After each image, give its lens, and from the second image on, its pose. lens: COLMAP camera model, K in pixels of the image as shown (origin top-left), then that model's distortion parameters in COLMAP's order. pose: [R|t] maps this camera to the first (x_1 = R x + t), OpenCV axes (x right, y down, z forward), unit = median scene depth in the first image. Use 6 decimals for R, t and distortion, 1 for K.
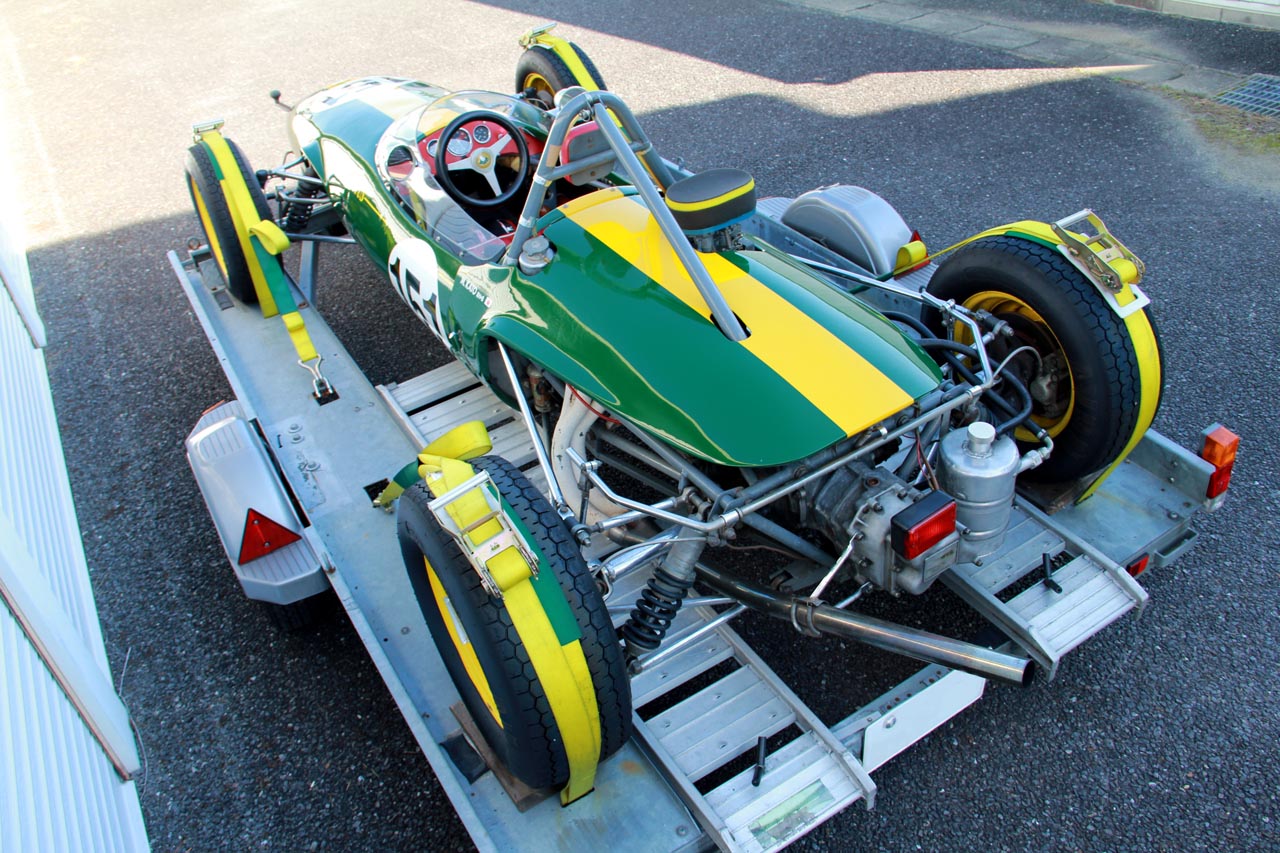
lens RADIAL K [[984.4, 0, 641.7], [0, 984.4, 473.8], [0, 0, 1]] dist [-0.165824, 0.107194]
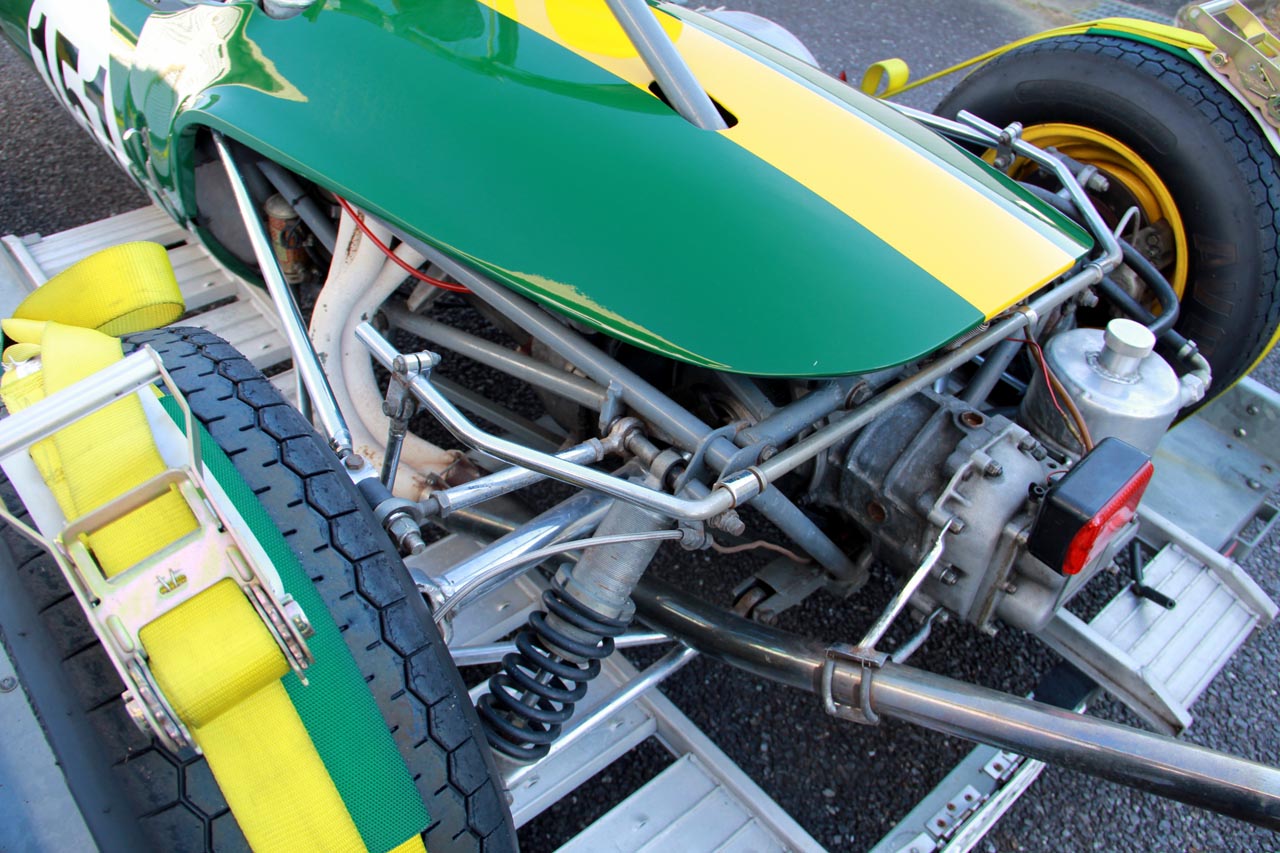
lens RADIAL K [[1033.7, 0, 640.0], [0, 1033.7, 426.5], [0, 0, 1]] dist [-0.166894, 0.119197]
pose [[0.967461, 0.029399, 0.251306, -0.053561], [-0.033214, 0.999388, 0.010953, 0.009338], [-0.250830, -0.018943, 0.967846, 0.408303]]
